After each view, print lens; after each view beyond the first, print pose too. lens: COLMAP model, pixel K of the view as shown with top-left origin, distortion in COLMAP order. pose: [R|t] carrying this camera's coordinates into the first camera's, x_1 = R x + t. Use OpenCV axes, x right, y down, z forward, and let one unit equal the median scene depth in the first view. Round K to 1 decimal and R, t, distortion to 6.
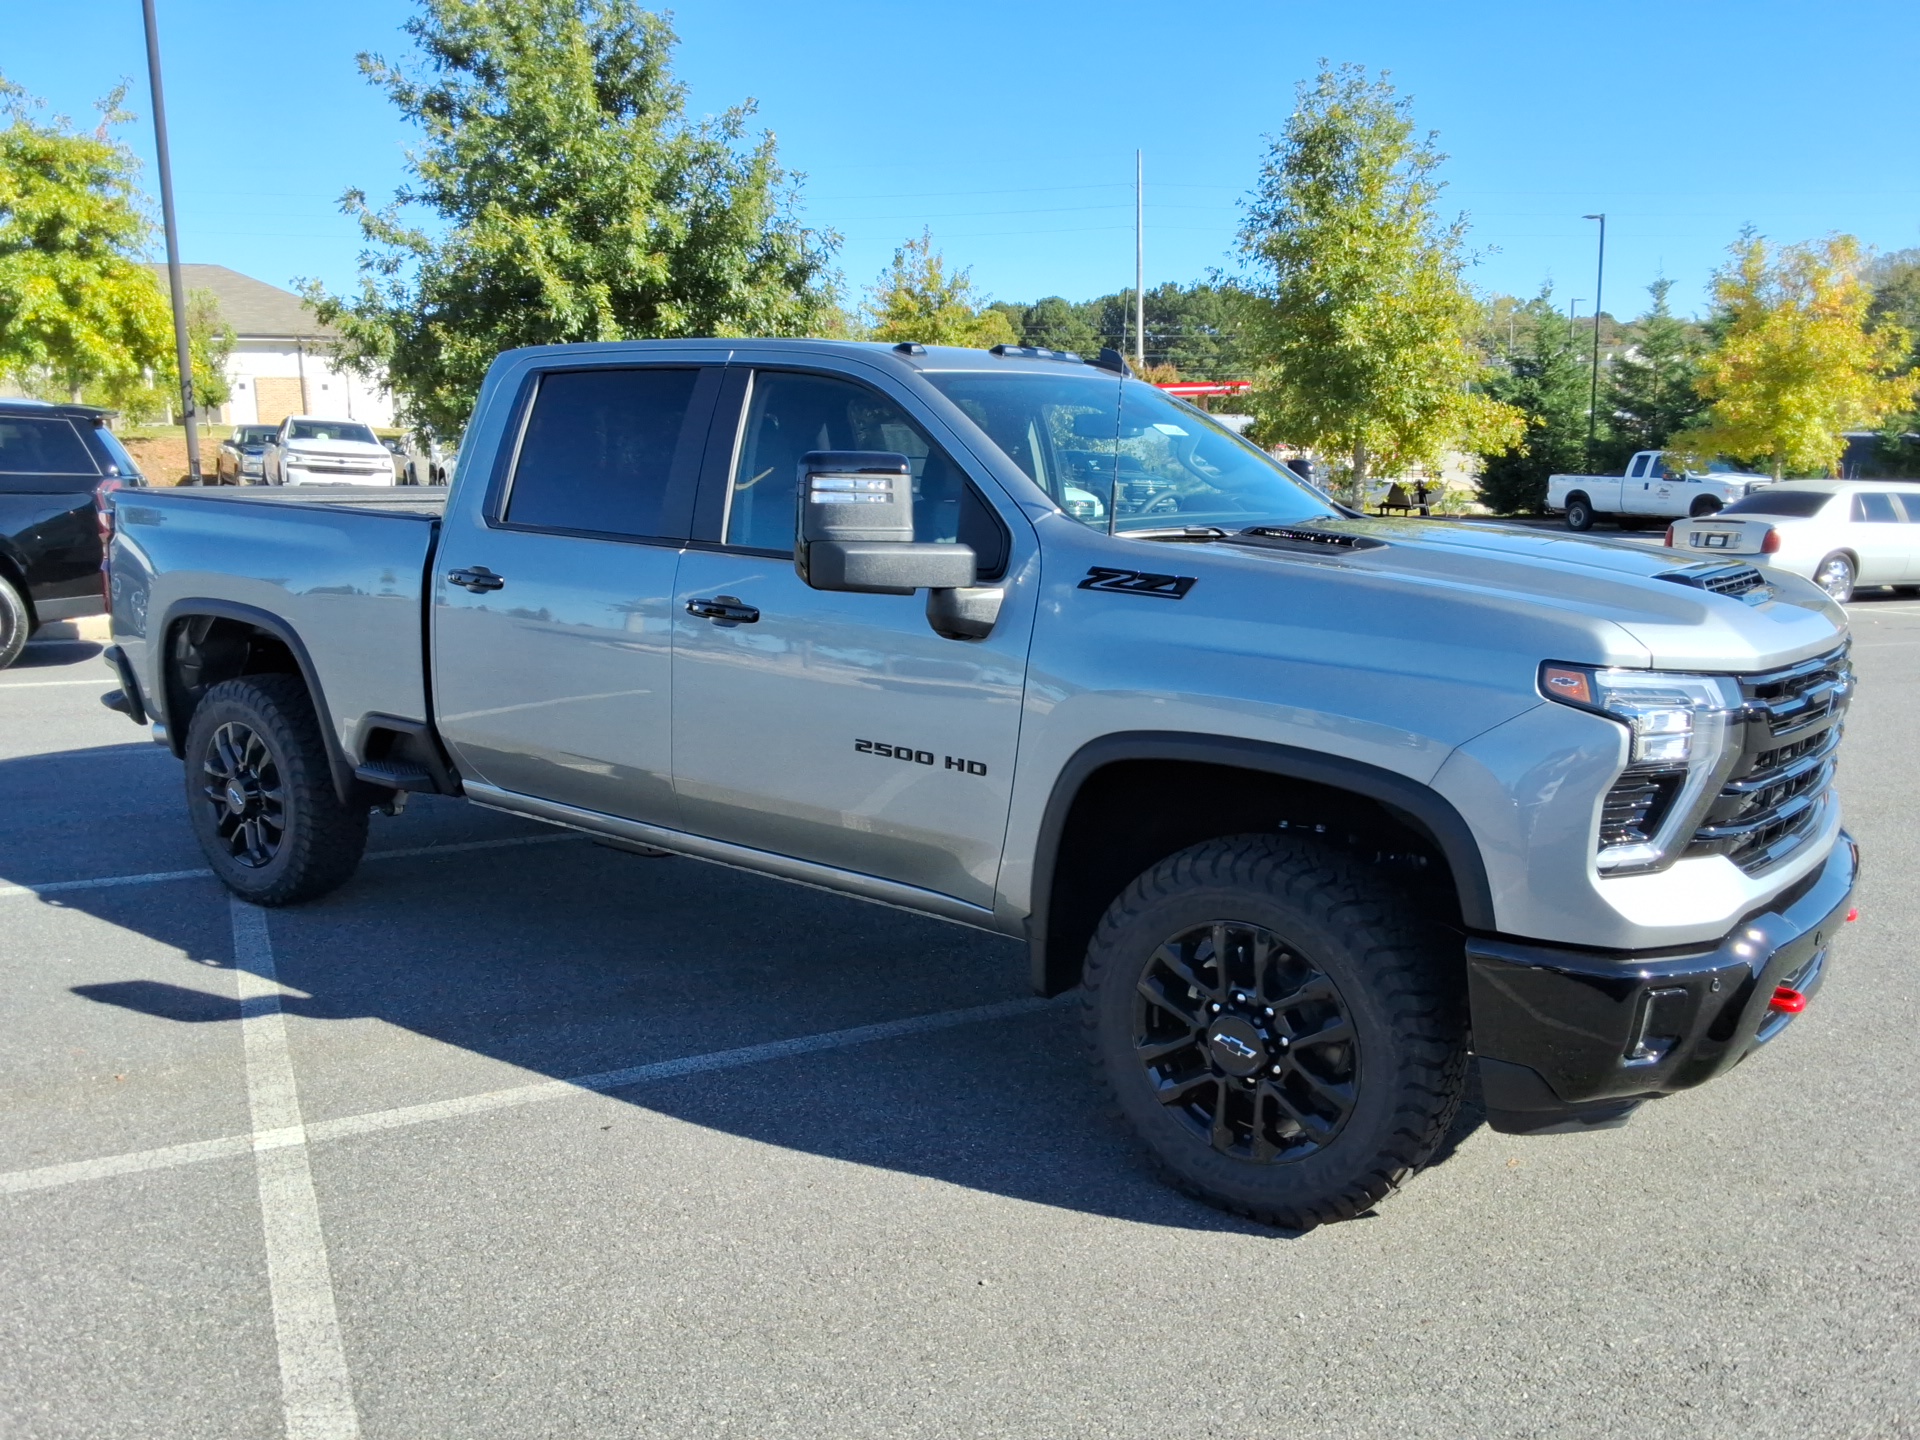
lens RADIAL K [[1542.1, 0, 980.2], [0, 1542.1, 711.6], [0, 0, 1]] dist [0.097135, -0.146225]
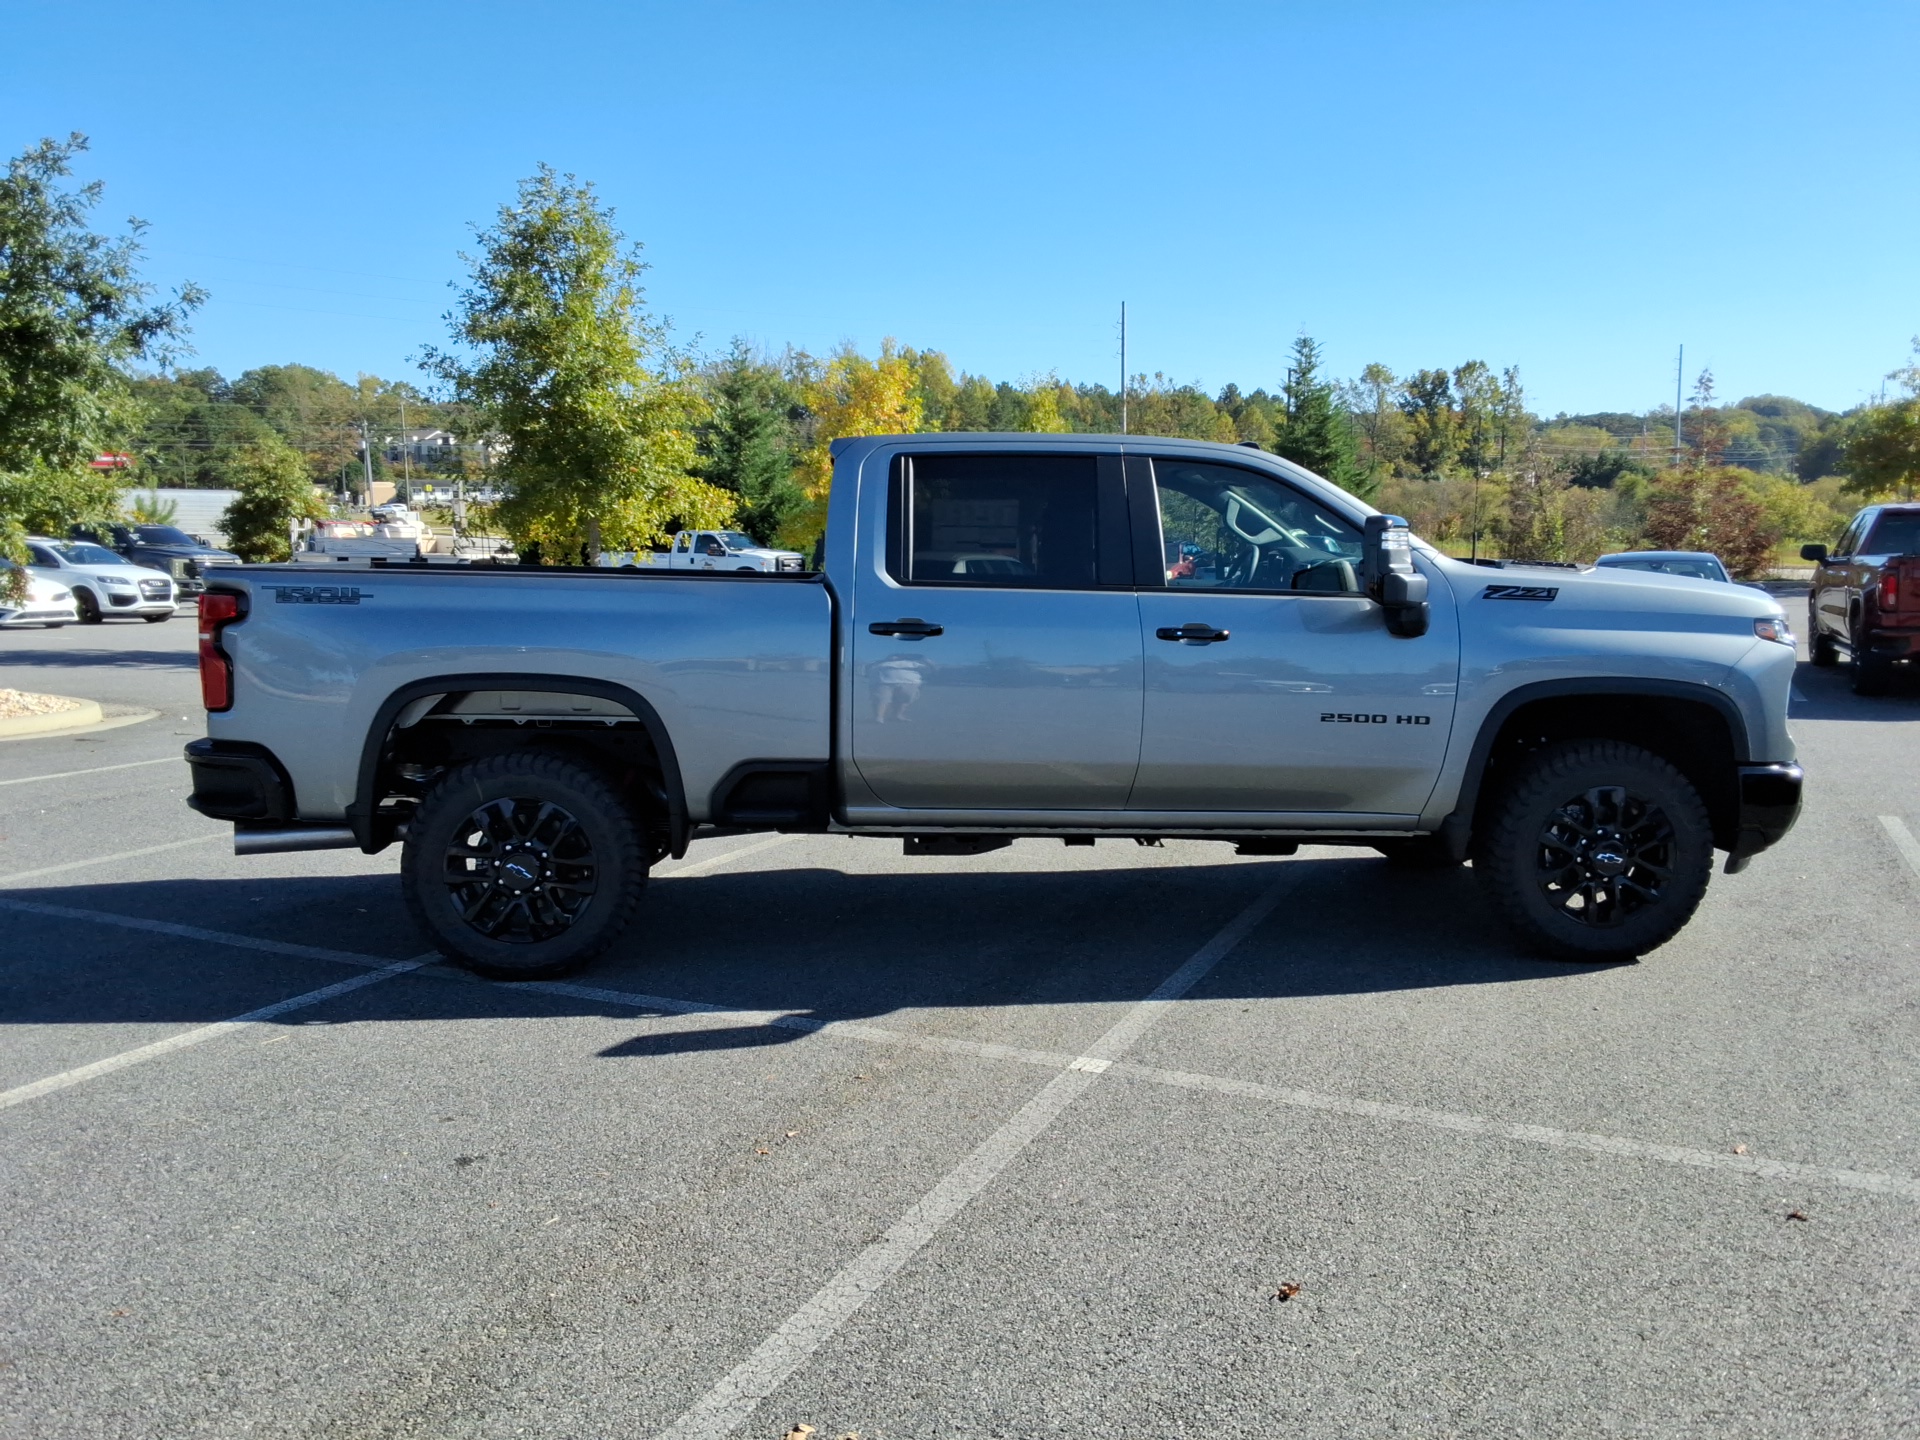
lens RADIAL K [[1542.1, 0, 980.2], [0, 1542.1, 711.6], [0, 0, 1]] dist [0.097135, -0.146225]
pose [[0.771933, -0.079773, 0.630679, -1.267321], [0.111352, 0.993725, -0.010598, -0.004284], [-0.625876, 0.078409, 0.775971, 0.073945]]
